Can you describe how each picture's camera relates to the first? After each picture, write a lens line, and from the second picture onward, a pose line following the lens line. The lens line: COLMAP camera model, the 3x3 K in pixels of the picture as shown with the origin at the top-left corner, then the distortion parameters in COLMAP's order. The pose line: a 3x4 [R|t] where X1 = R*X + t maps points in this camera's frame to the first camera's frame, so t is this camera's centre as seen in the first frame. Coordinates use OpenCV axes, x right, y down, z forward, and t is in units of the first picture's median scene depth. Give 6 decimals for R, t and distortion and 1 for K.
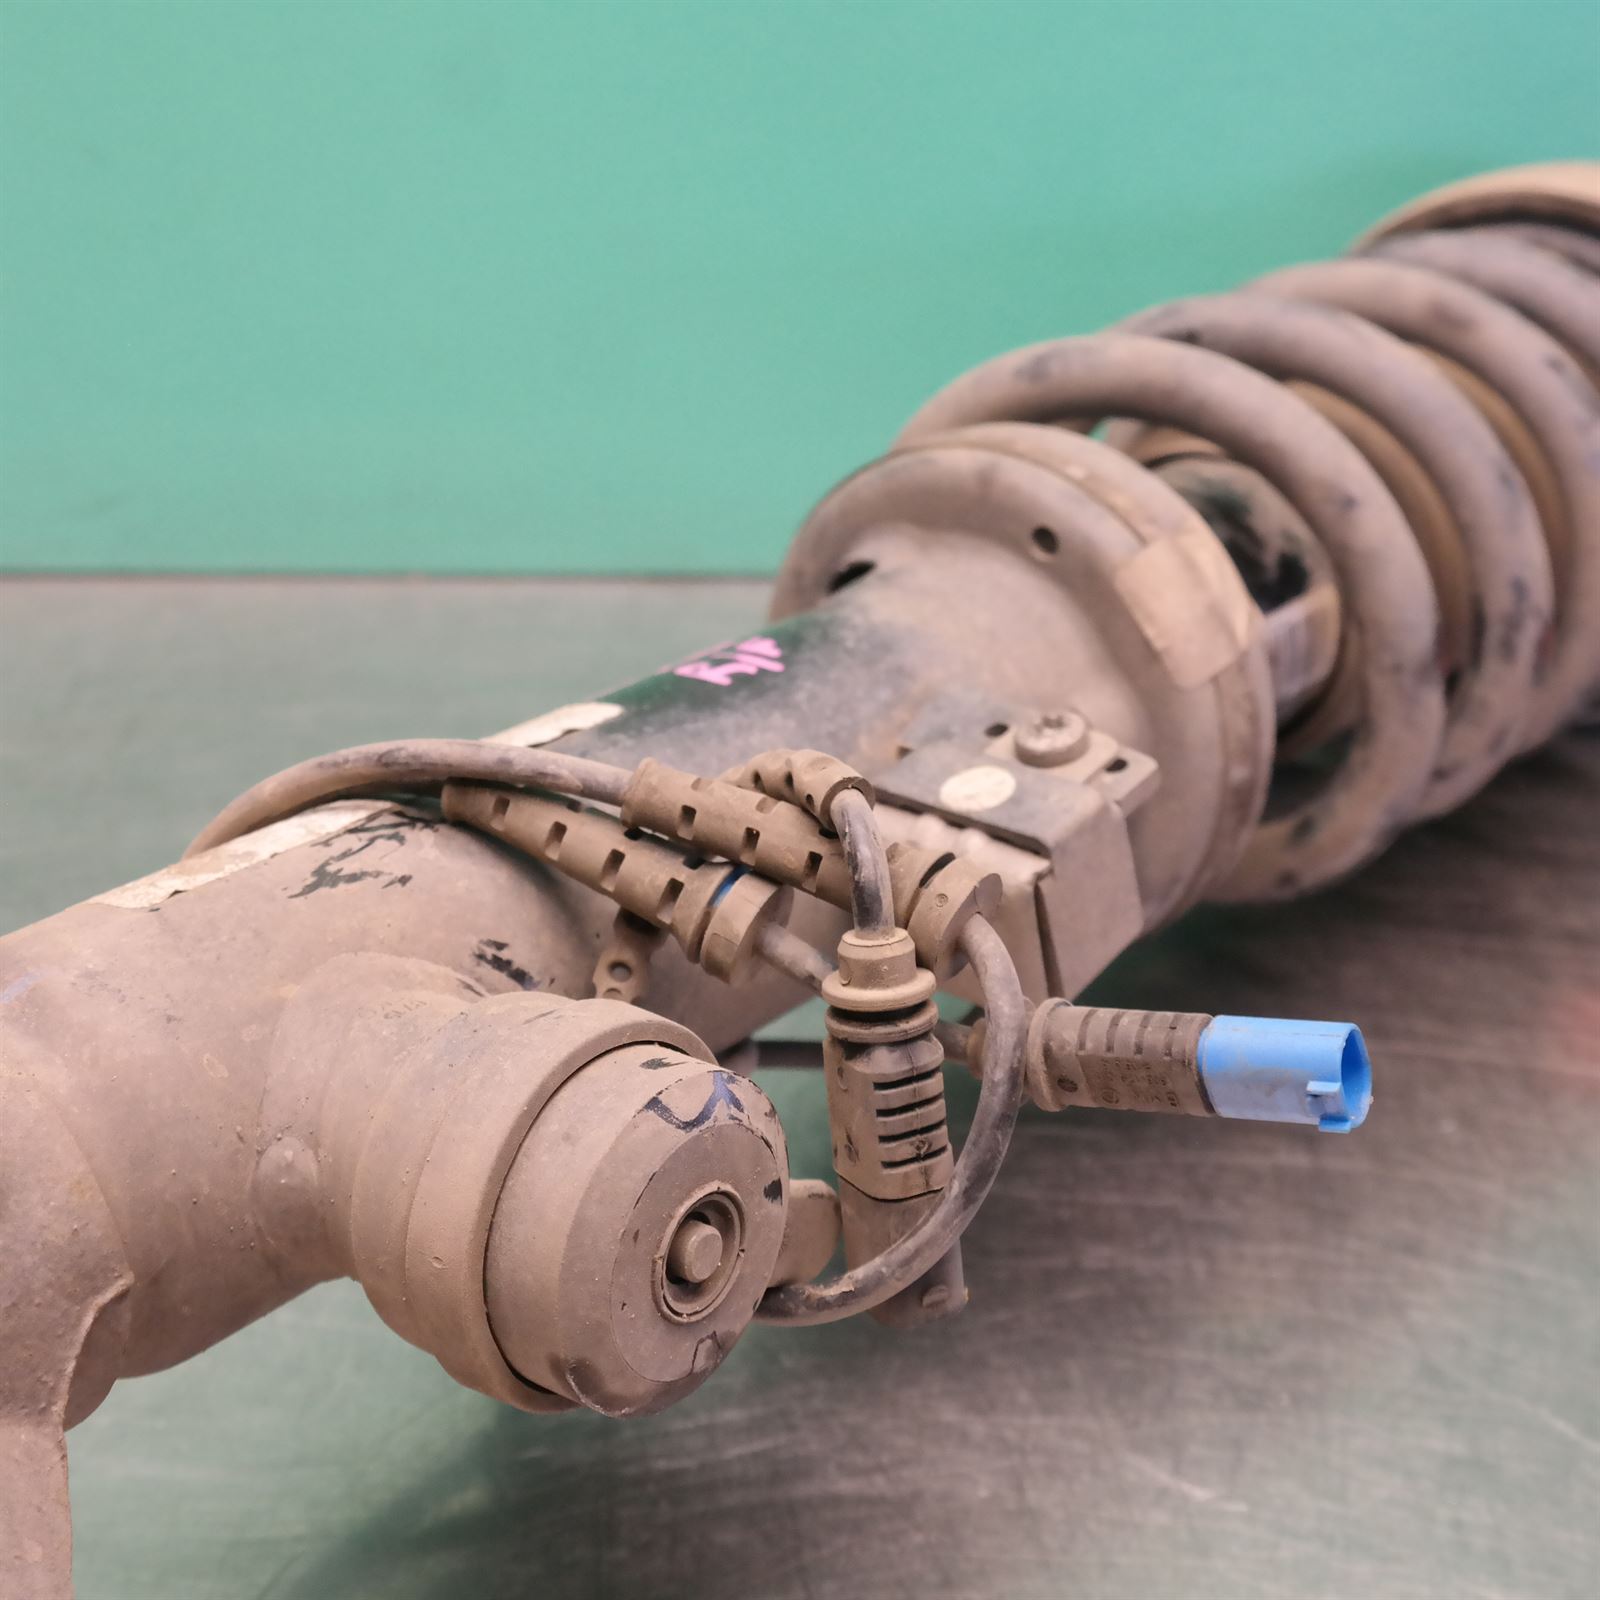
lens RADIAL K [[2839.8, 0, 796.7], [0, 2839.8, 793.4], [0, 0, 1]] dist [-0.014678, 0.000000]
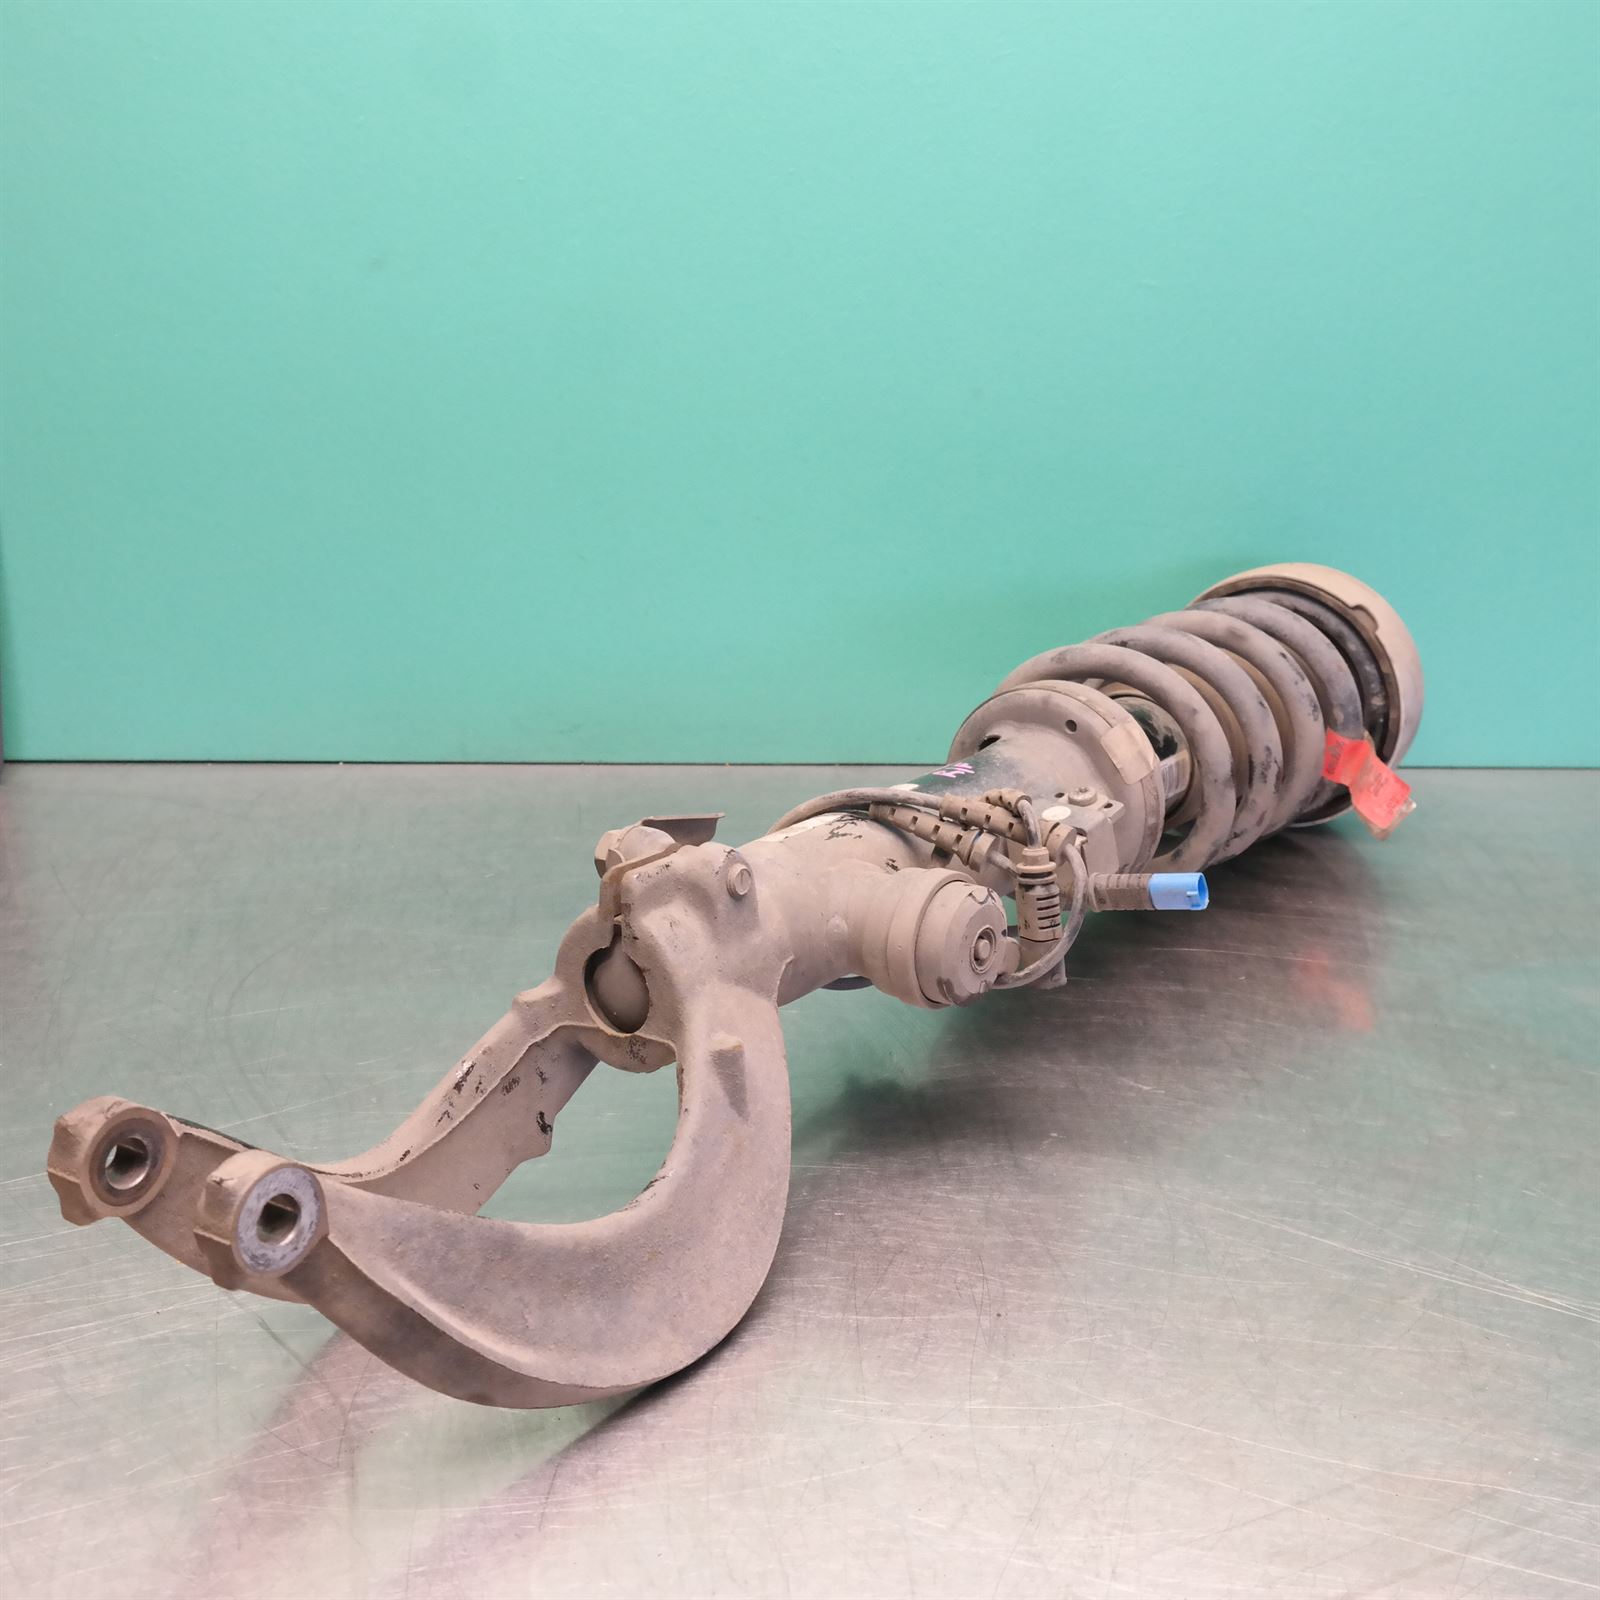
lens RADIAL K [[2113.8, 0, 793.0], [0, 2113.8, 766.4], [0, 0, 1]] dist [0.011237, 0.000000]
pose [[0.999962, -0.002436, 0.008342, -0.186219], [0.003285, 0.994647, -0.103278, 0.148092], [-0.008046, 0.103302, 0.994618, -0.900633]]
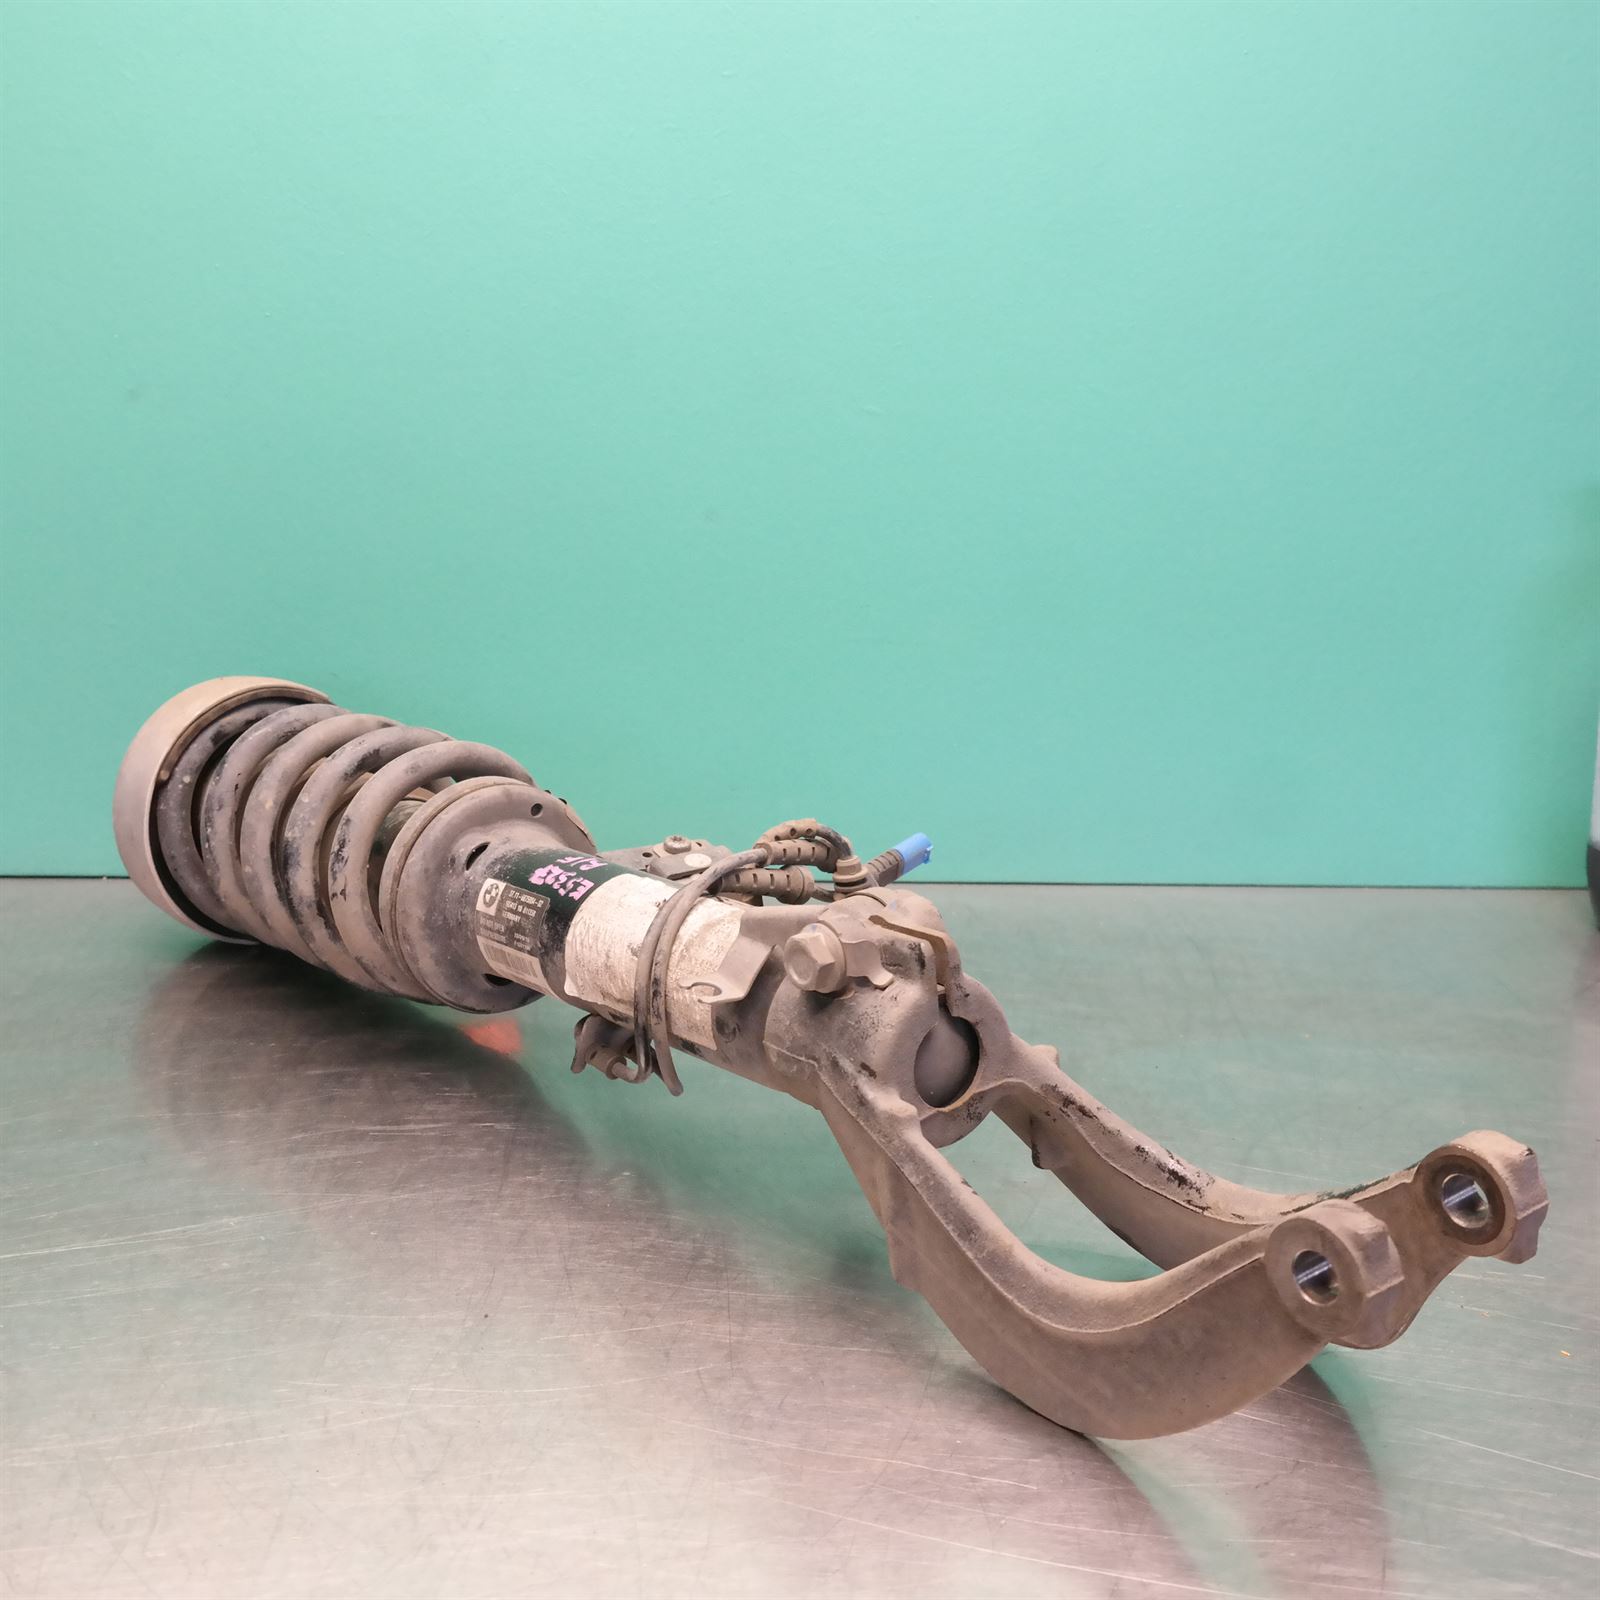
lens RADIAL K [[2113.8, 0, 806.0], [0, 2113.8, 793.4], [0, 0, 1]] dist [0.011237, 0.000000]
pose [[0.999765, 0.002679, -0.021523, 0.232486], [-0.007177, 0.977302, -0.211727, 0.333680], [0.020467, 0.211832, 0.977092, -0.928417]]
